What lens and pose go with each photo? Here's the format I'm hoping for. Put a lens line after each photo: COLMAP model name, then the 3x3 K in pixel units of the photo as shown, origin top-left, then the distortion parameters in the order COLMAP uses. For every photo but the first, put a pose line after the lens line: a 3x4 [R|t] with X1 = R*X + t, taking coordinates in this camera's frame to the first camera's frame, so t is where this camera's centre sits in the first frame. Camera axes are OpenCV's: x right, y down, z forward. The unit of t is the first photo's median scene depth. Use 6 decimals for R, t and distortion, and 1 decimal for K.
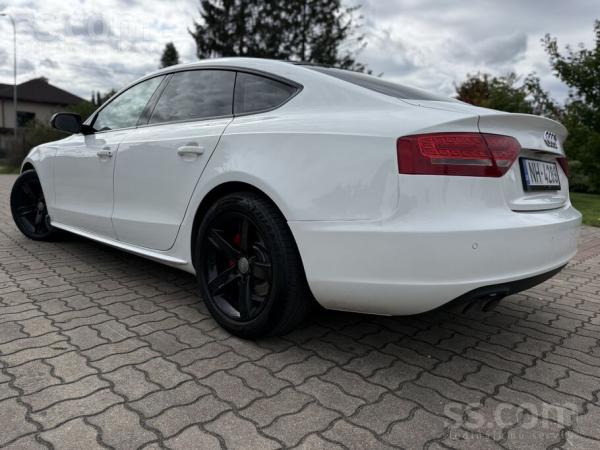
lens RADIAL K [[435.3, 0, 300.0], [0, 435.3, 225.0], [0, 0, 1]] dist [0.045521, -0.056354]
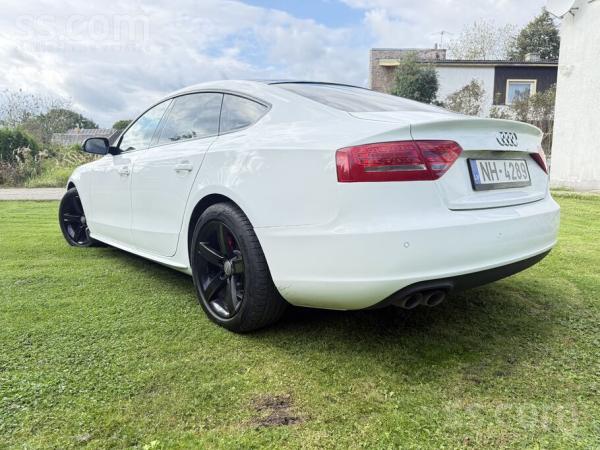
lens RADIAL K [[435.3, 0, 300.0], [0, 435.3, 225.0], [0, 0, 1]] dist [0.045521, -0.056354]
pose [[0.990416, -0.040736, -0.131972, 0.206935], [0.040760, 0.999166, -0.002524, -0.007045], [0.131965, -0.002879, 0.991250, -0.087064]]
